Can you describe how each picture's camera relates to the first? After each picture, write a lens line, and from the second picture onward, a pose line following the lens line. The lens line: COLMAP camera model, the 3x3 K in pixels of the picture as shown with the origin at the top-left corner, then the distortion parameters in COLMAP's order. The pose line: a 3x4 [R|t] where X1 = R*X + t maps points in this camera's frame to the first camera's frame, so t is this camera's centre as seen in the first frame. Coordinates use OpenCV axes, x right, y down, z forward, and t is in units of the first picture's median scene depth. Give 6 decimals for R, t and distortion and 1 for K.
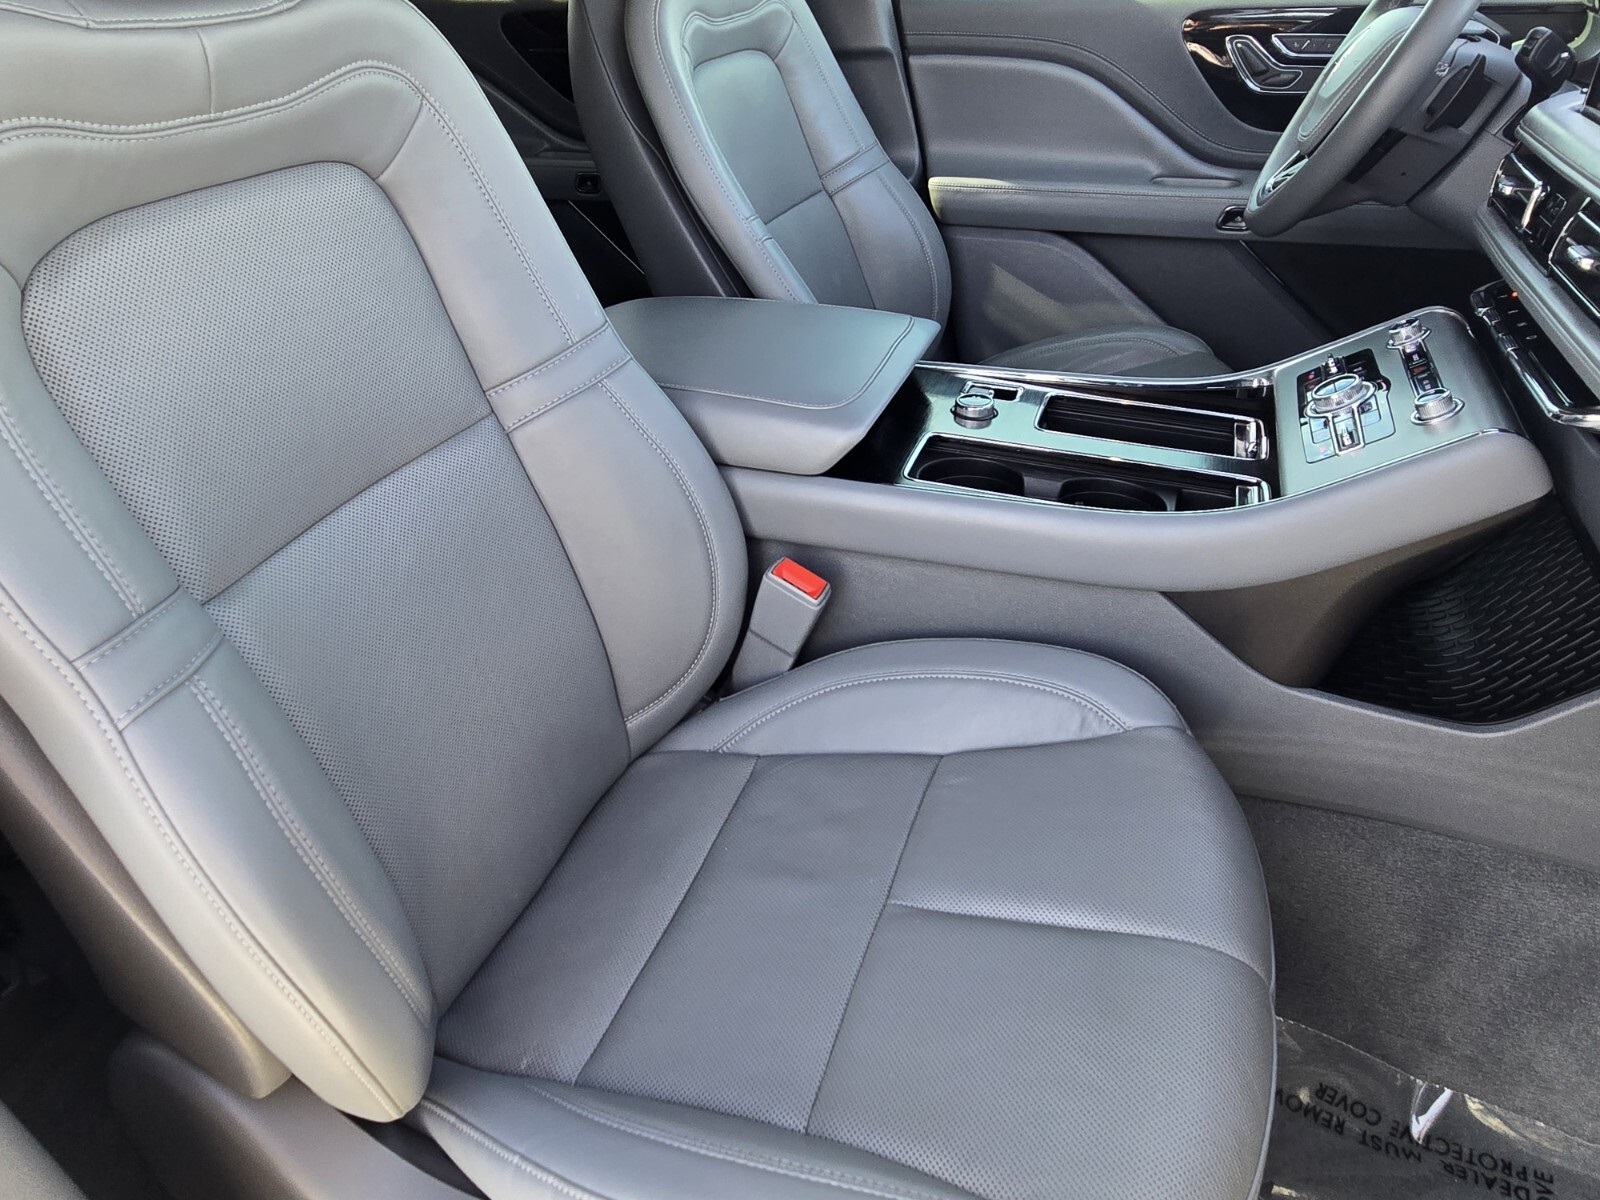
lens RADIAL K [[1046.3, 0, 781.1], [0, 1046.3, 606.1], [0, 0, 1]] dist [-0.000340, -0.003089]
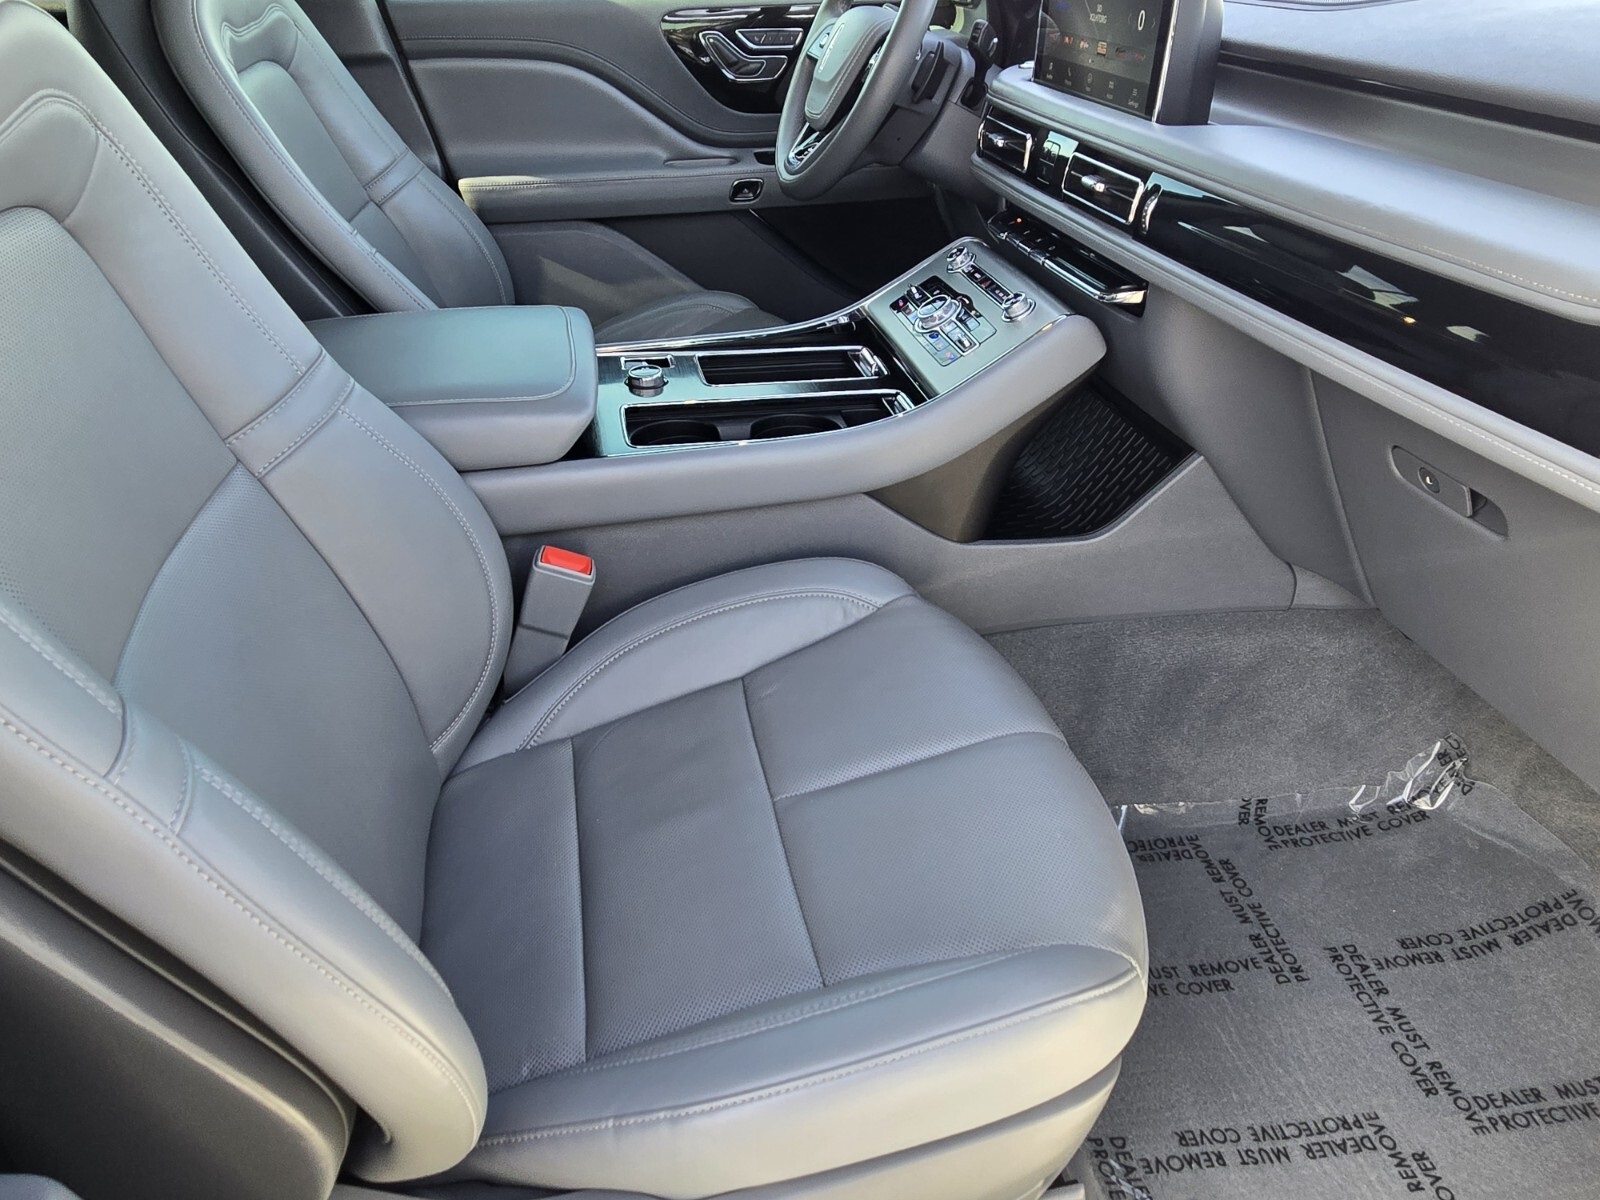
lens RADIAL K [[1046.3, 0, 781.1], [0, 1046.3, 606.1], [0, 0, 1]] dist [-0.000340, -0.003089]
pose [[0.854044, -0.269464, 0.444969, -0.267675], [0.268773, 0.960936, 0.066058, 0.005680], [-0.445387, 0.063179, 0.893106, -0.027180]]
